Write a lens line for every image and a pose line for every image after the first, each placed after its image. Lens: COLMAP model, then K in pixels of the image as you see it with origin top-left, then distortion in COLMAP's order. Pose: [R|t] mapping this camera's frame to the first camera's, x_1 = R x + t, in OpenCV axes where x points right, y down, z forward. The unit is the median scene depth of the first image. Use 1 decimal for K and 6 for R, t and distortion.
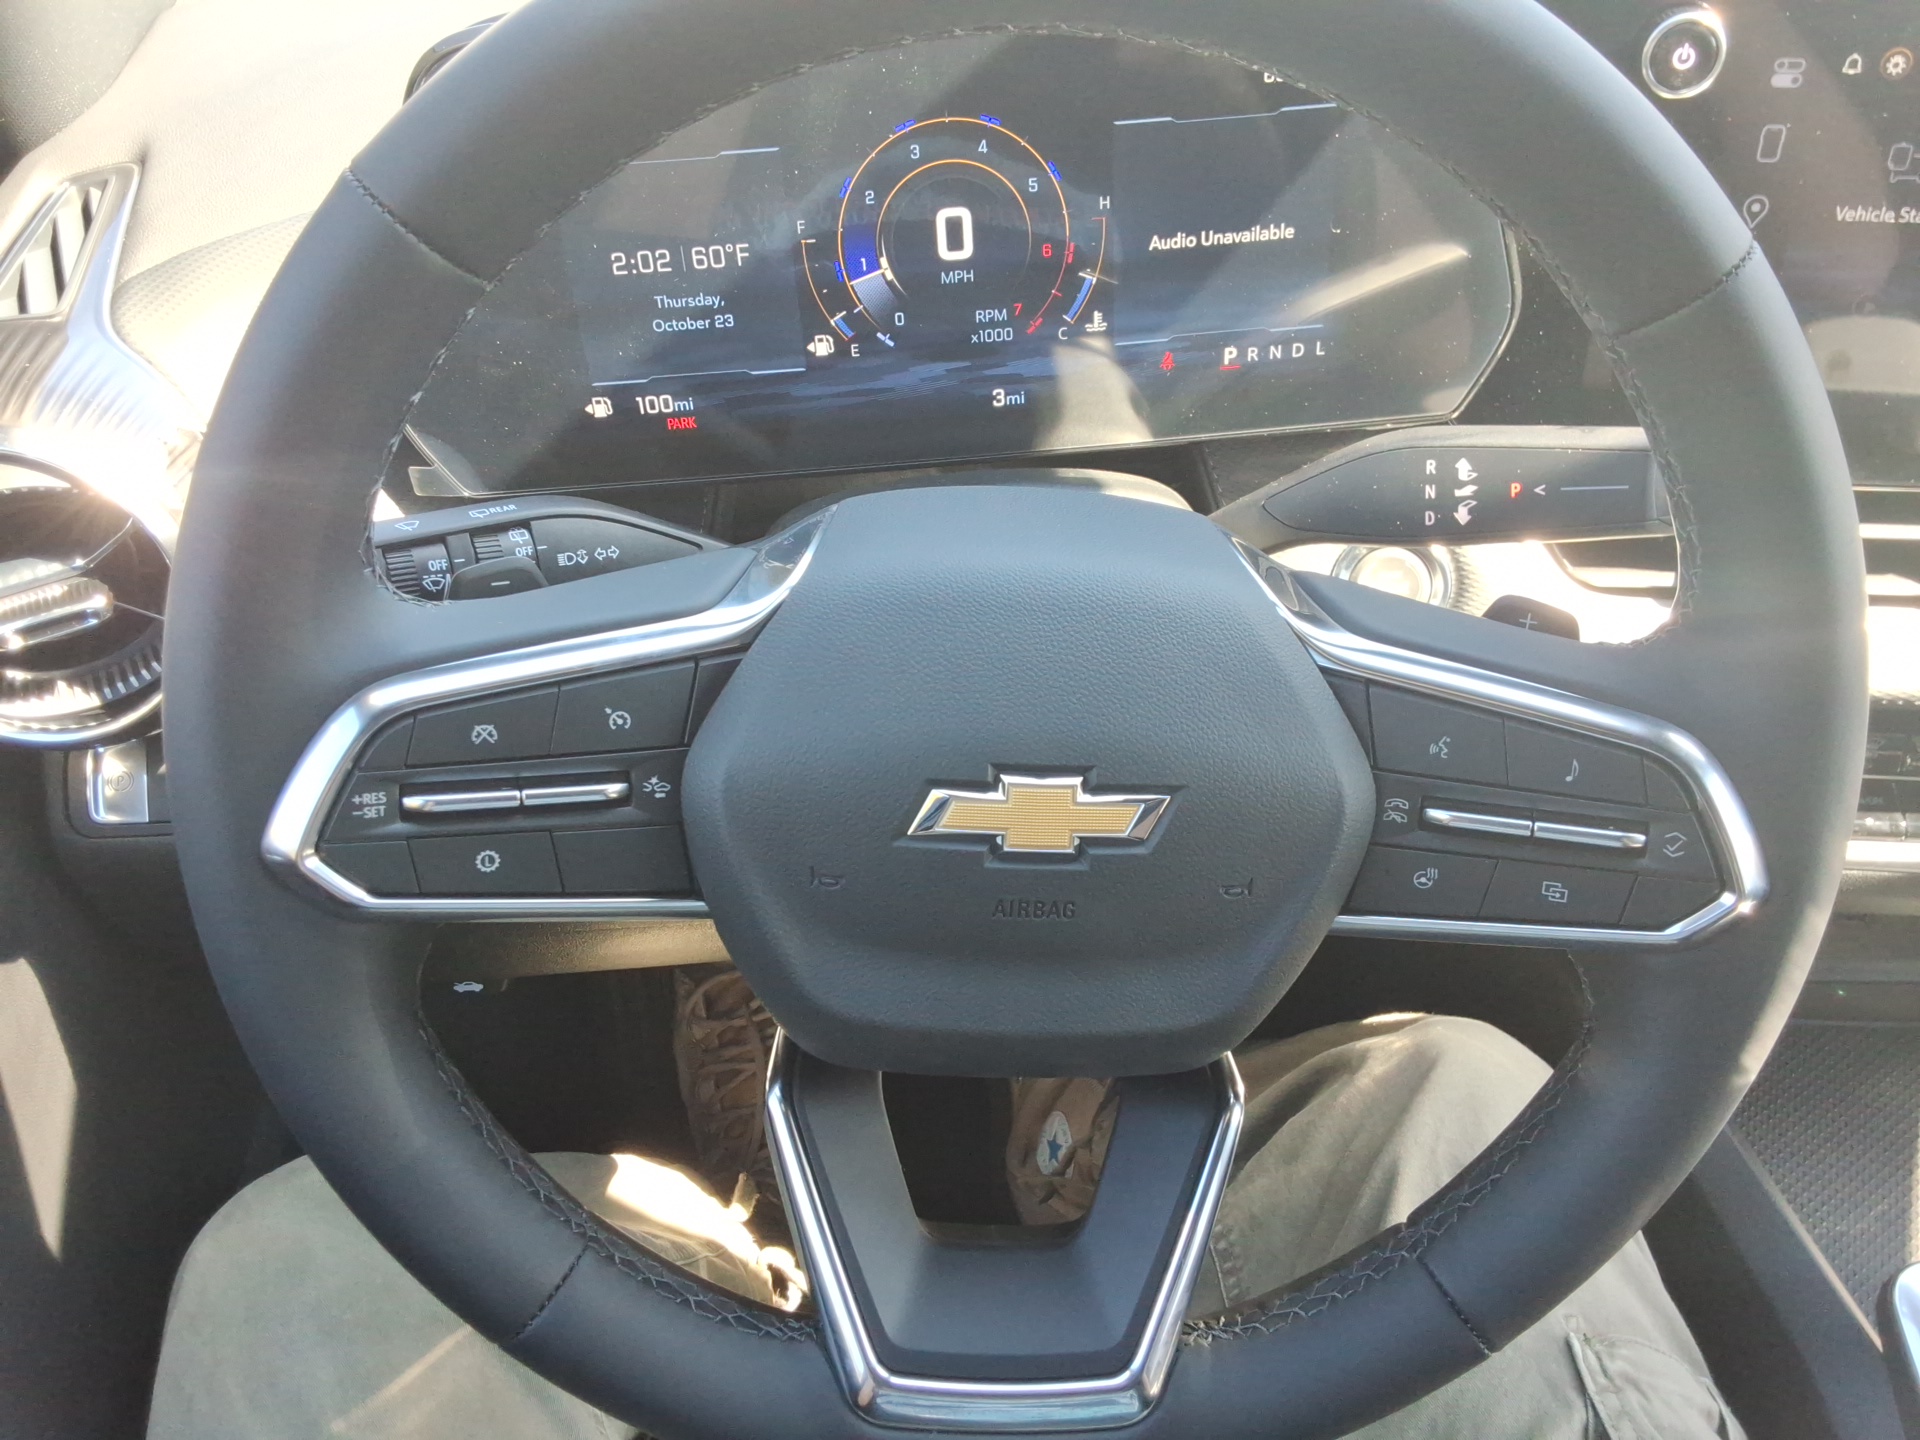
lens RADIAL K [[1542.5, 0, 990.7], [0, 1542.5, 725.7], [0, 0, 1]] dist [0.105570, -0.135017]
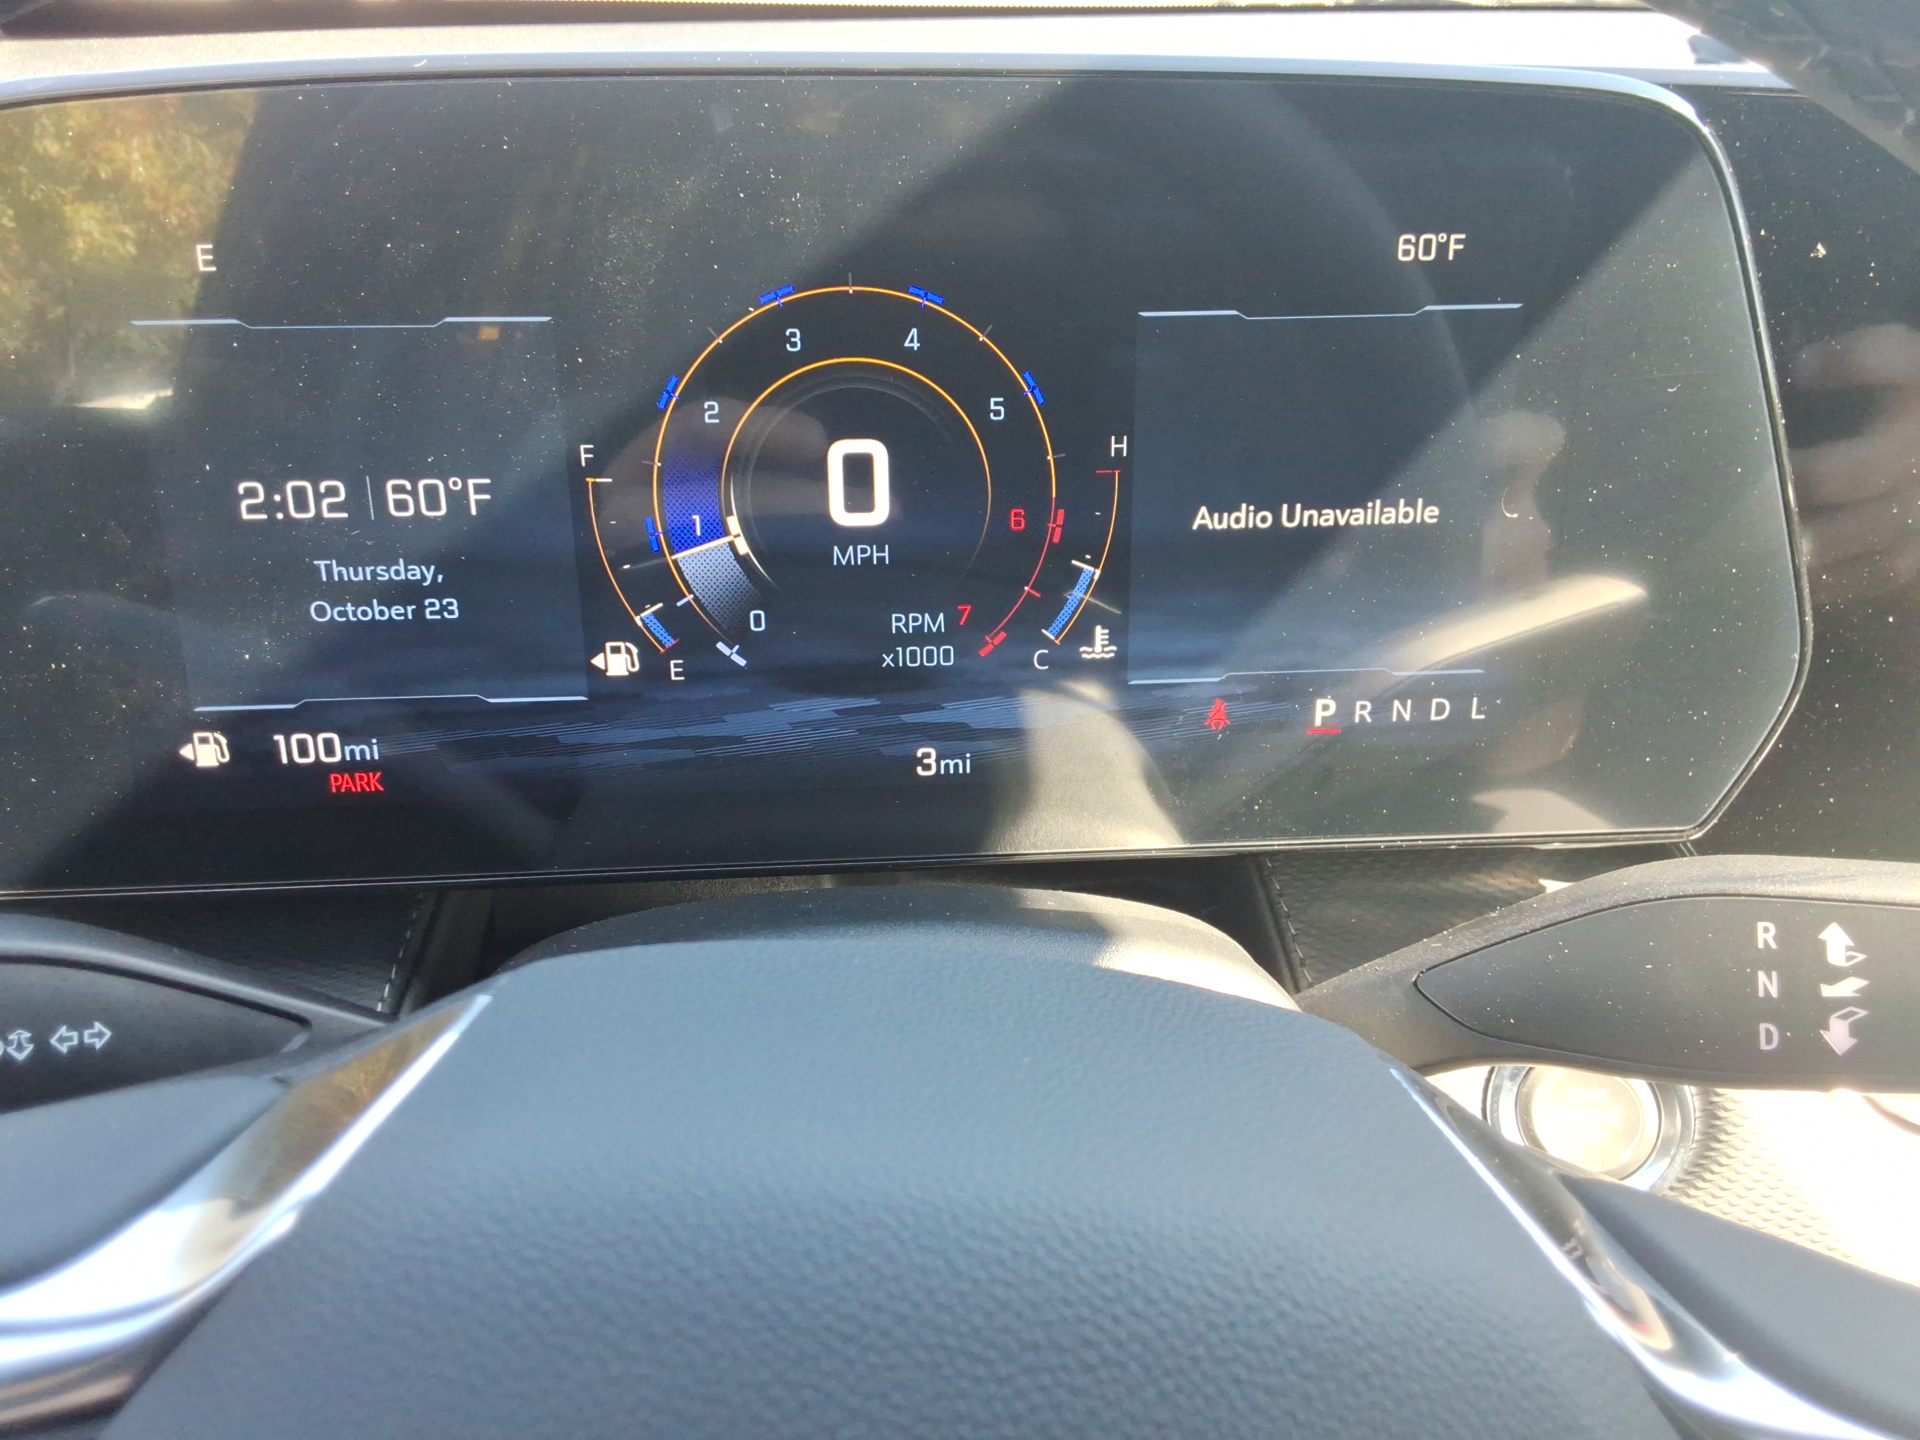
lens RADIAL K [[1542.5, 0, 955.7], [0, 1542.5, 708.0], [0, 0, 1]] dist [0.105570, -0.135017]
pose [[0.998945, 0.044175, -0.012569, 0.023586], [-0.045916, 0.967003, -0.250592, -0.092134], [0.001084, 0.250905, 0.968011, 0.461572]]
